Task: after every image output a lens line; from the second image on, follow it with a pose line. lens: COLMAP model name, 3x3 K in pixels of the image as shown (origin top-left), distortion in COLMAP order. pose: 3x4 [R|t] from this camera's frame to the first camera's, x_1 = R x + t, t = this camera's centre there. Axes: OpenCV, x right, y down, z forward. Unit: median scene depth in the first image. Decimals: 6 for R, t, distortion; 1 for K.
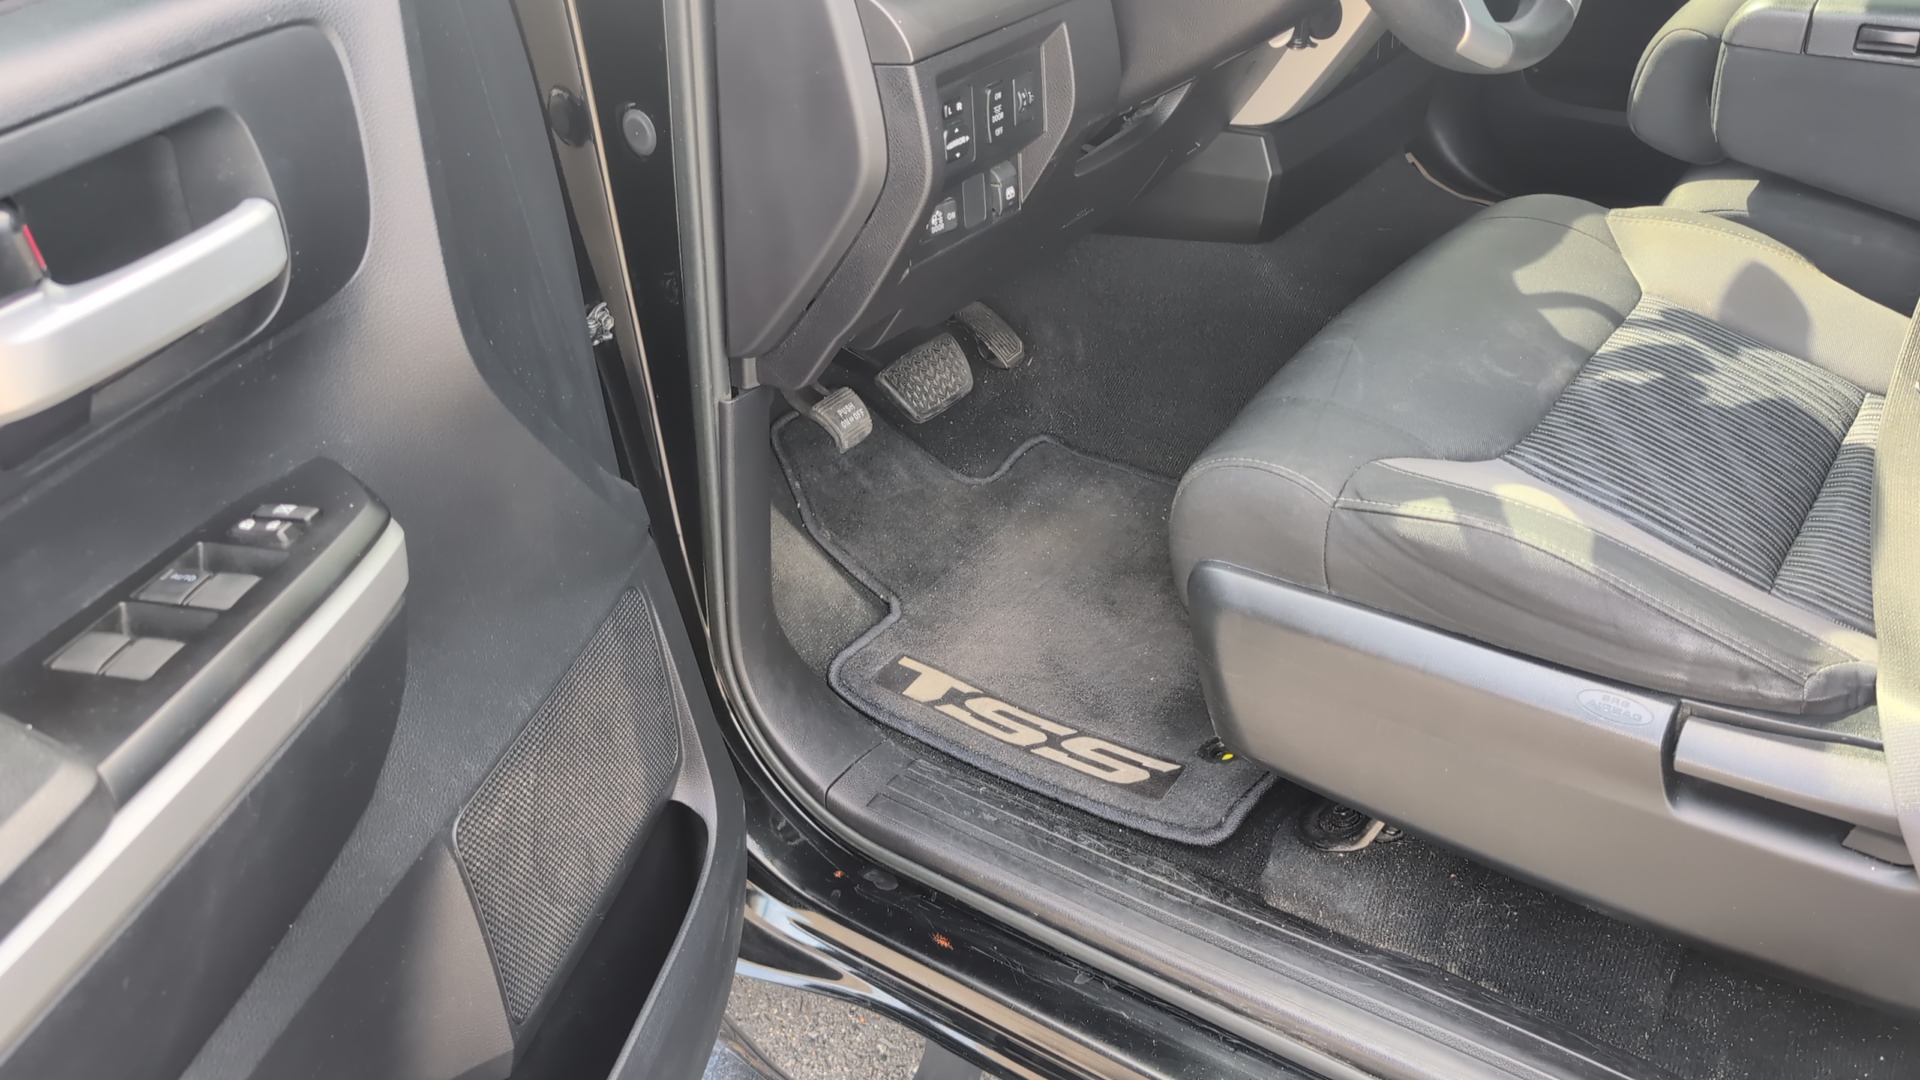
lens RADIAL K [[1617.4, 0, 966.4], [0, 1617.4, 543.7], [0, 0, 1]] dist [0.012925, -0.002668]
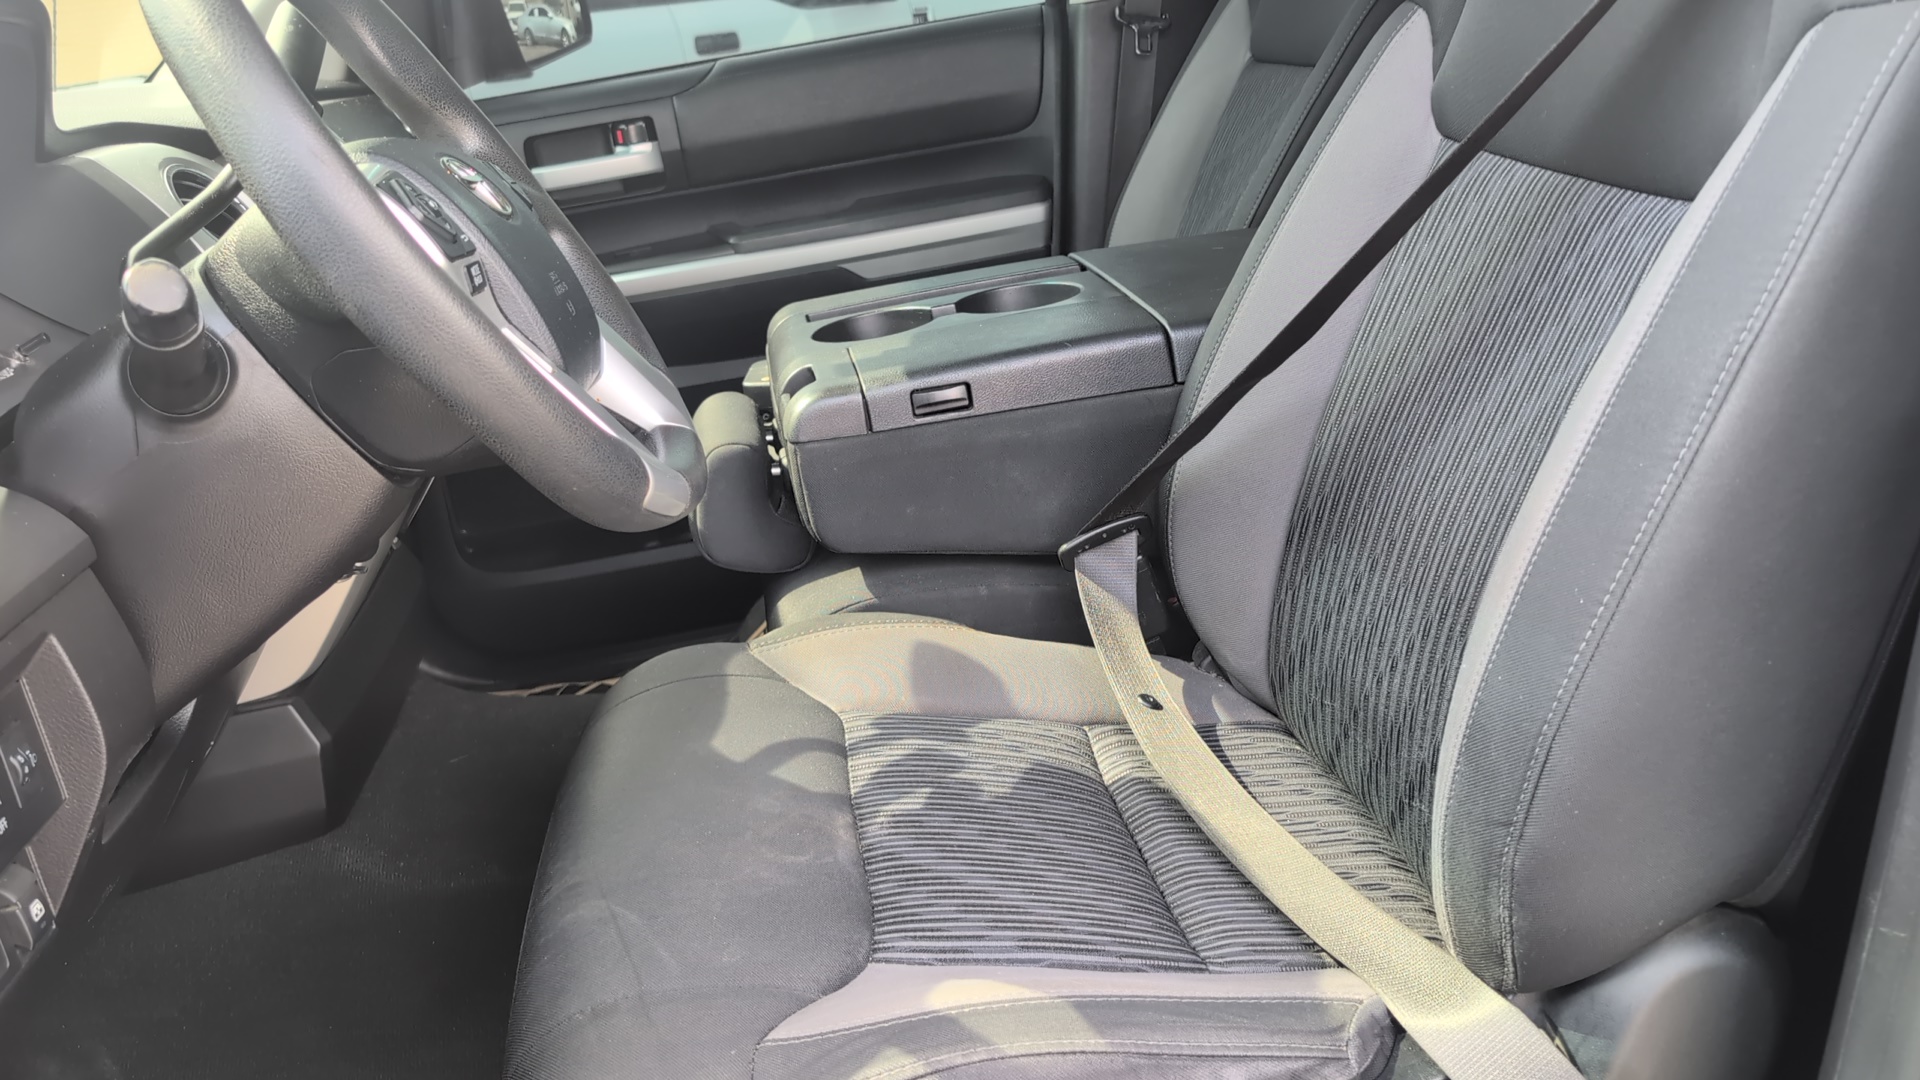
lens RADIAL K [[1612.0, 0, 993.9], [0, 1612.0, 528.8], [0, 0, 1]] dist [0.082248, -0.220688]
pose [[0.711991, -0.266202, 0.649773, -0.072687], [0.446737, 0.885652, -0.126675, -0.104191], [-0.541752, 0.380469, 0.749498, 0.284896]]
